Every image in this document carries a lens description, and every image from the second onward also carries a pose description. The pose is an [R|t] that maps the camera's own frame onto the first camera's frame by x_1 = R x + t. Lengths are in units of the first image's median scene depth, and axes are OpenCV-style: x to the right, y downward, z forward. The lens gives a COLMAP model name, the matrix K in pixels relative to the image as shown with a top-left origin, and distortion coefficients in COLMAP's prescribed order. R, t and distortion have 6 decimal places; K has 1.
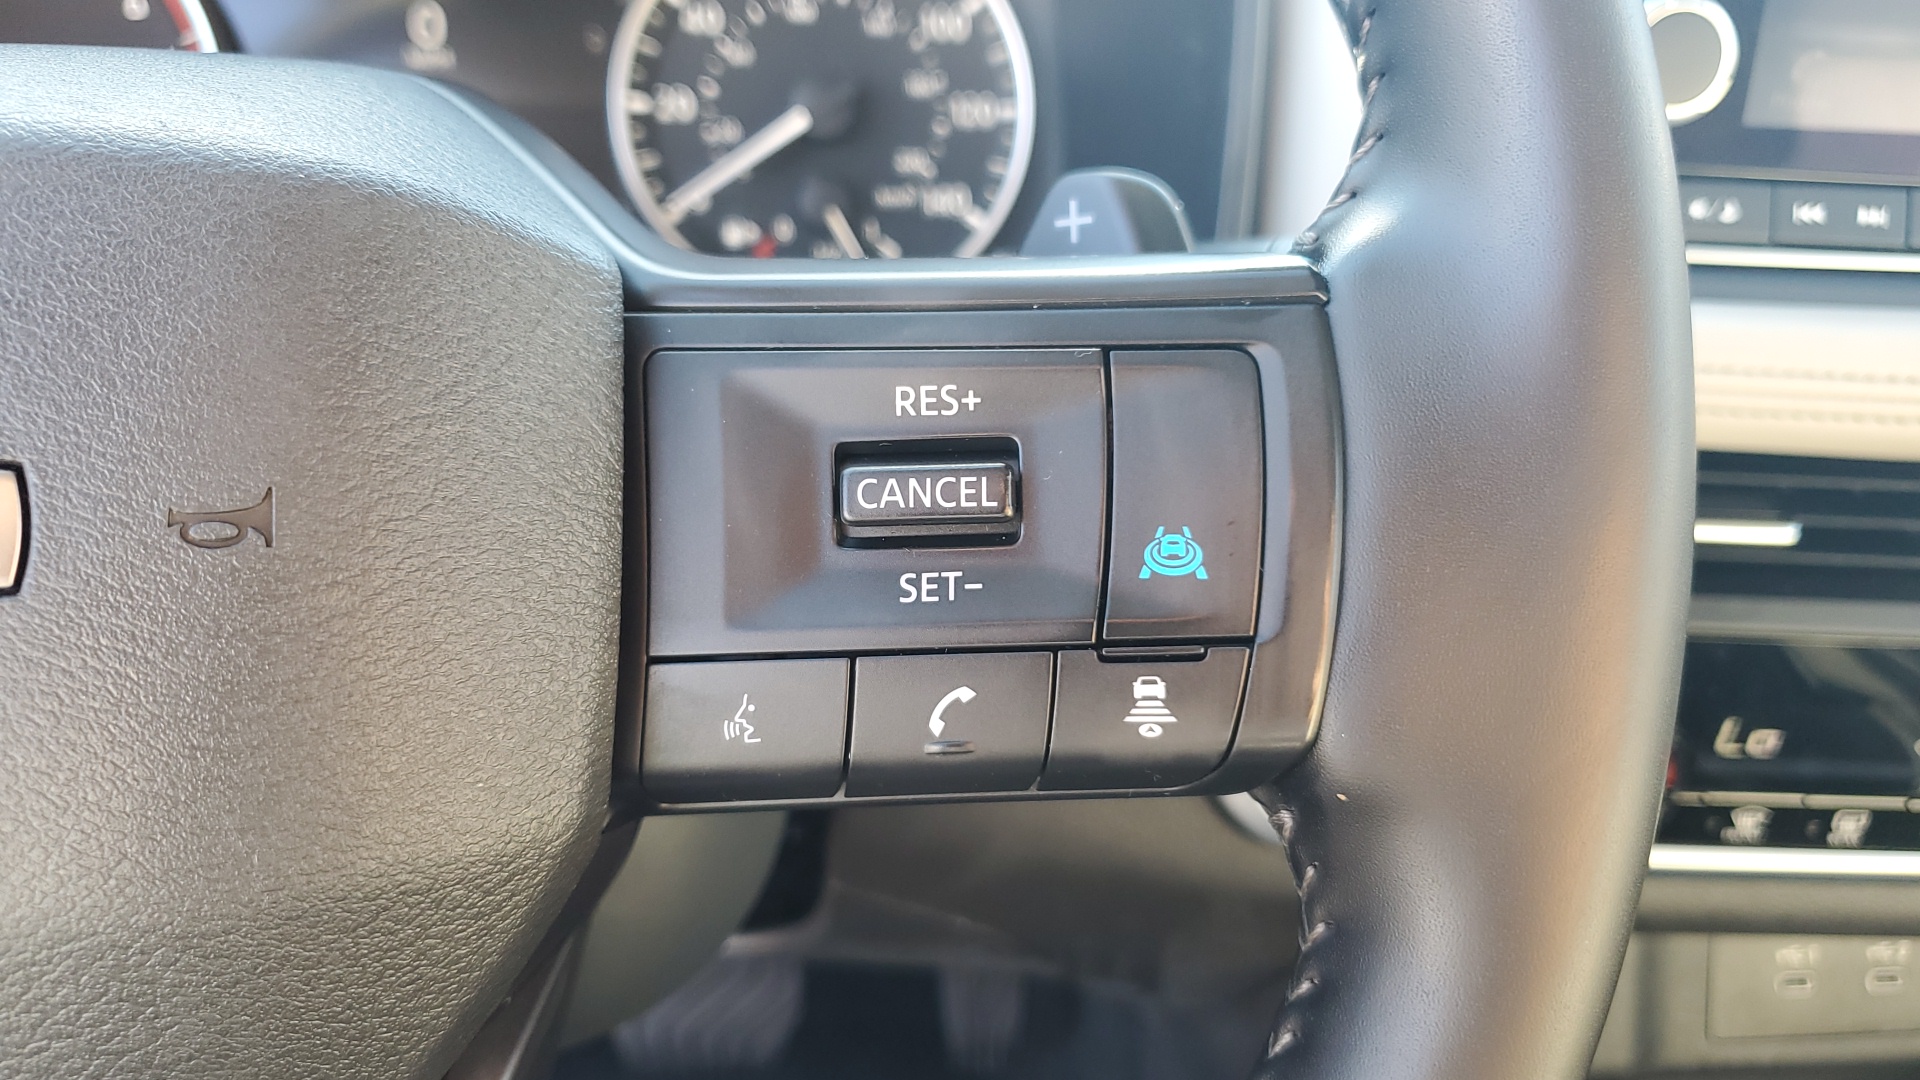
lens RADIAL K [[1513.4, 0, 972.4], [0, 1513.4, 554.5], [0, 0, 1]] dist [0.038985, -0.042089]
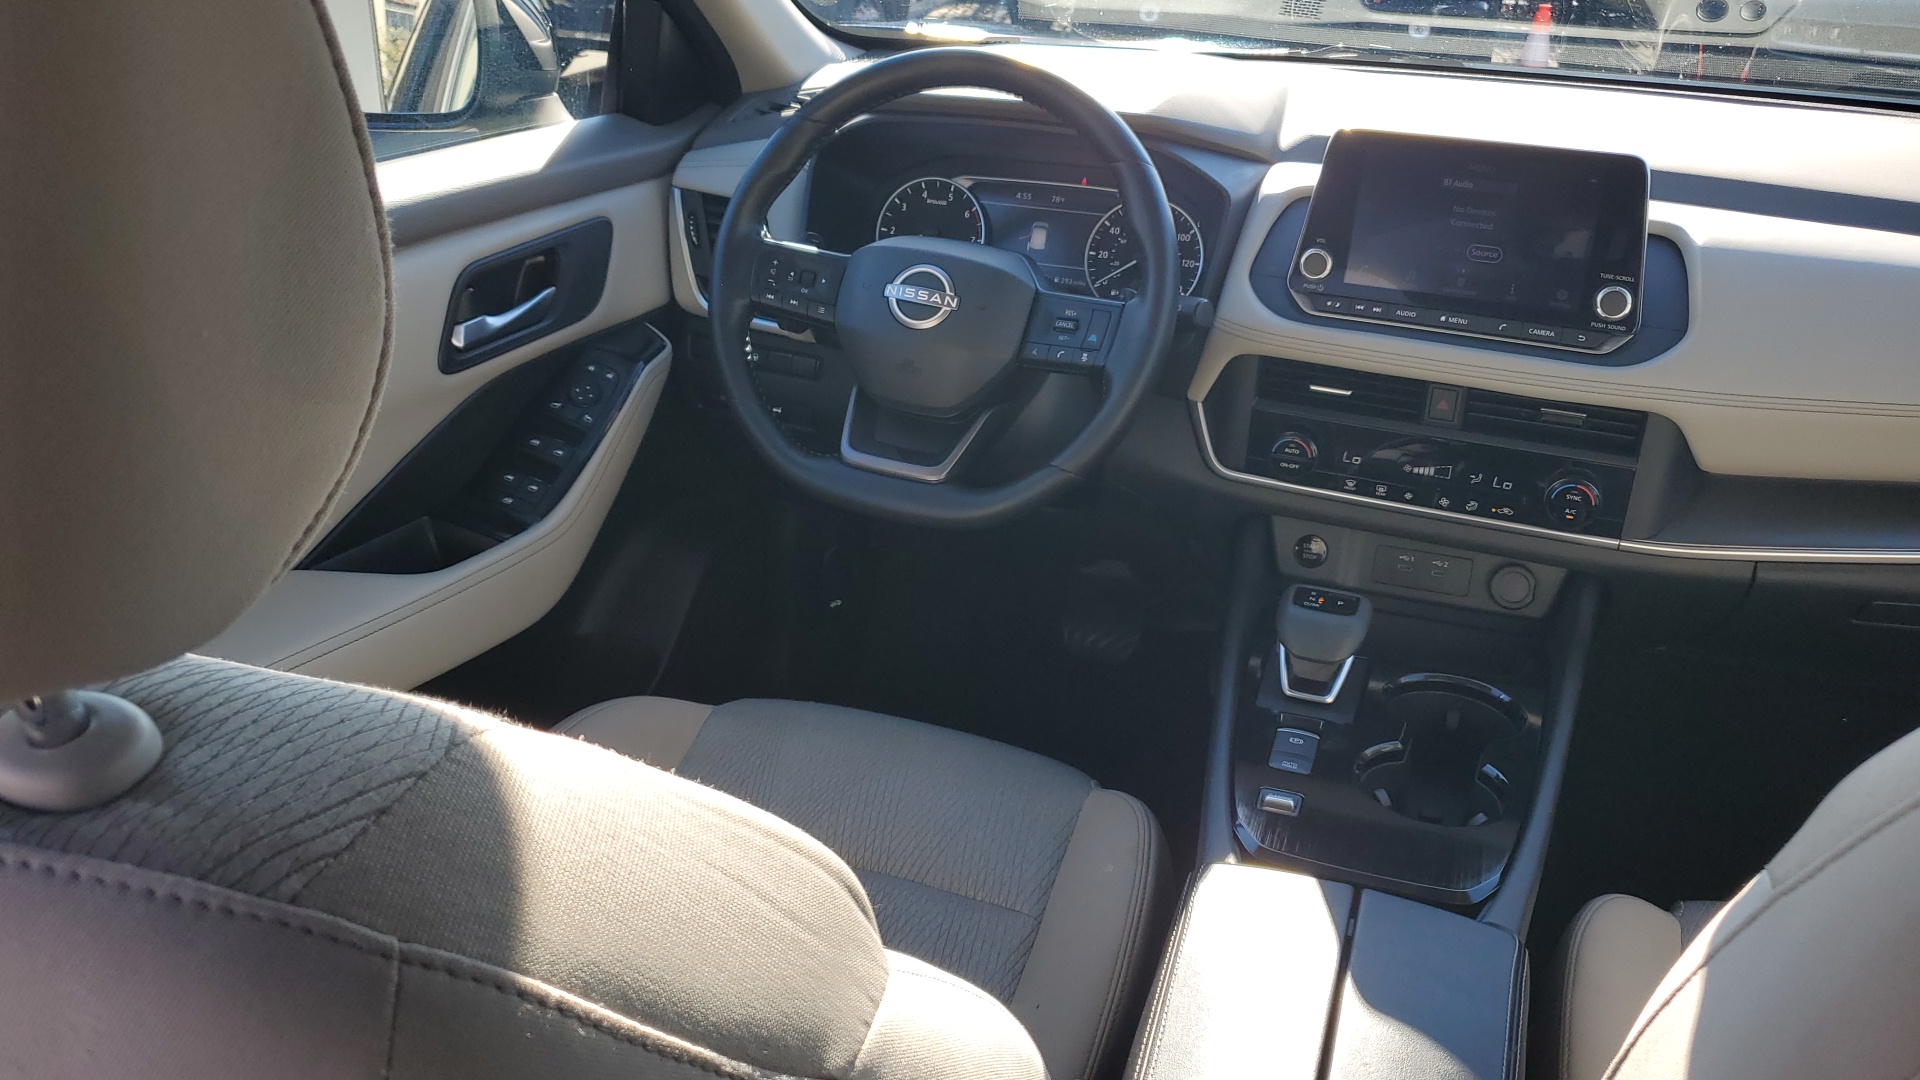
lens RADIAL K [[1513.4, 0, 964.4], [0, 1513.4, 535.3], [0, 0, 1]] dist [0.038985, -0.042089]
pose [[0.896336, 0.151056, -0.416851, 1.266333], [-0.178341, 0.983597, -0.027049, 0.579645], [0.405927, 0.098586, 0.908572, -2.639484]]
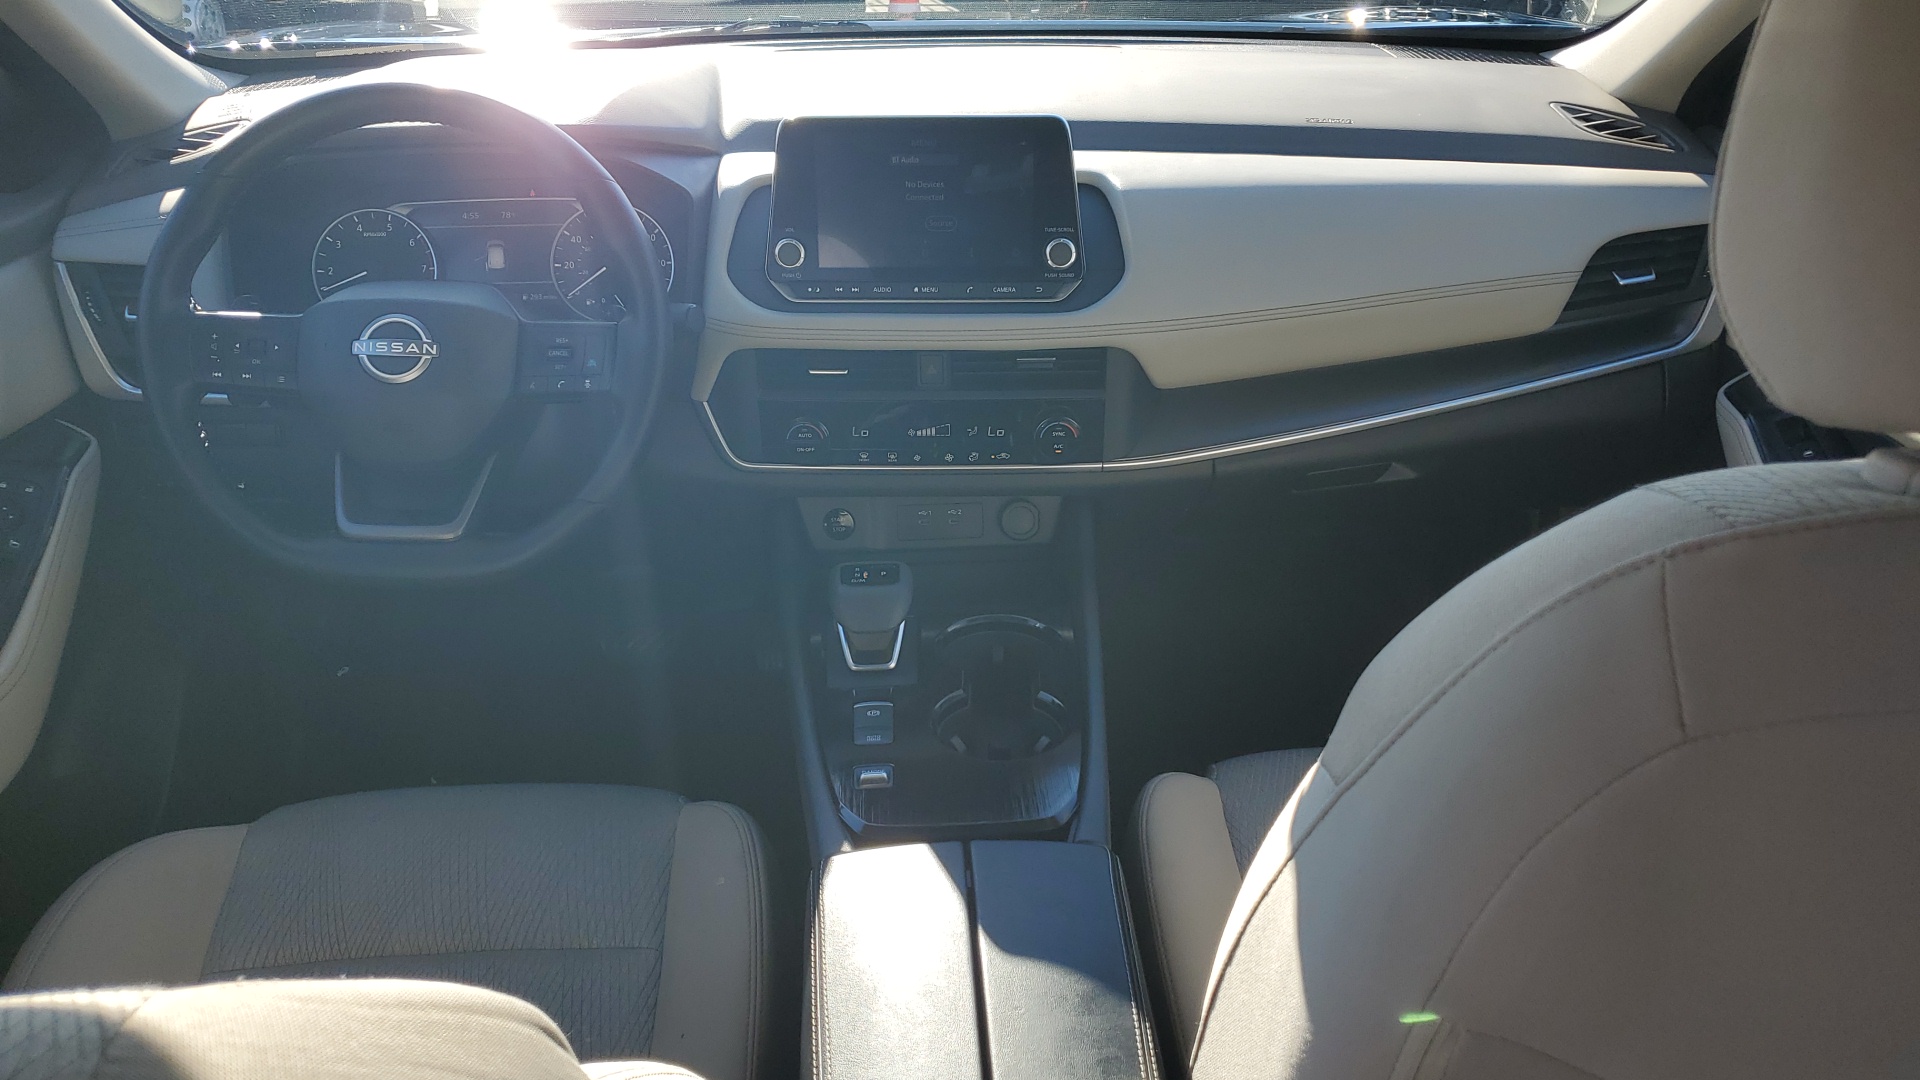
lens RADIAL K [[1513.4, 0, 975.5], [0, 1513.4, 537.3], [0, 0, 1]] dist [0.038985, -0.042089]
pose [[0.996143, -0.036191, -0.079928, 1.134818], [0.035332, 0.999302, -0.012140, 0.452734], [0.080311, 0.009270, 0.996727, -2.733308]]
